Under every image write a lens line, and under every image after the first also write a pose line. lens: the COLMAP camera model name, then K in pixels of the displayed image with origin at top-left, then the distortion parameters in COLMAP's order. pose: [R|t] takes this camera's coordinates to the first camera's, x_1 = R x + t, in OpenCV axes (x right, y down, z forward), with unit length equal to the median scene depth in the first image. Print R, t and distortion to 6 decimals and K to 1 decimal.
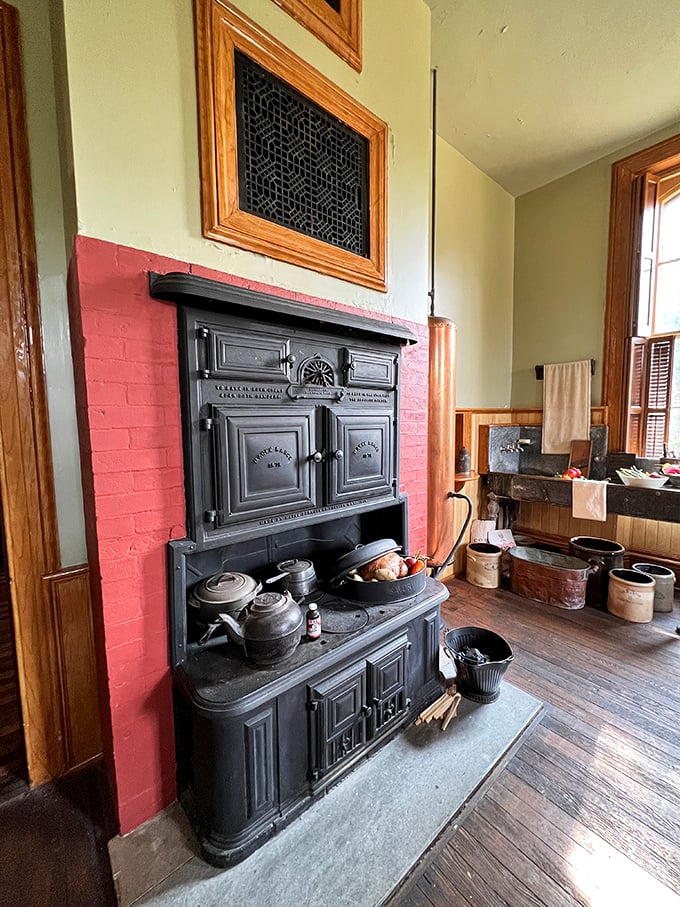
lens RADIAL K [[360.4, 0, 340.0], [0, 360.4, 453.5], [0, 0, 1]] dist [-0.002771, -0.000138]
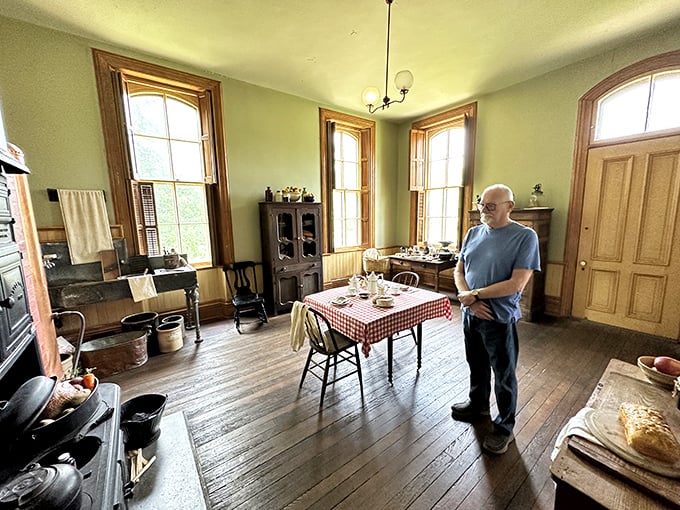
lens RADIAL K [[270.2, 0, 340.0], [0, 270.2, 255.0], [0, 0, 1]] dist [-0.002771, -0.000138]
pose [[0.052896, -0.133845, 0.989590, -0.308168], [0.110051, 0.985722, 0.127439, -0.054059], [-0.992517, 0.102164, 0.066871, 0.070279]]
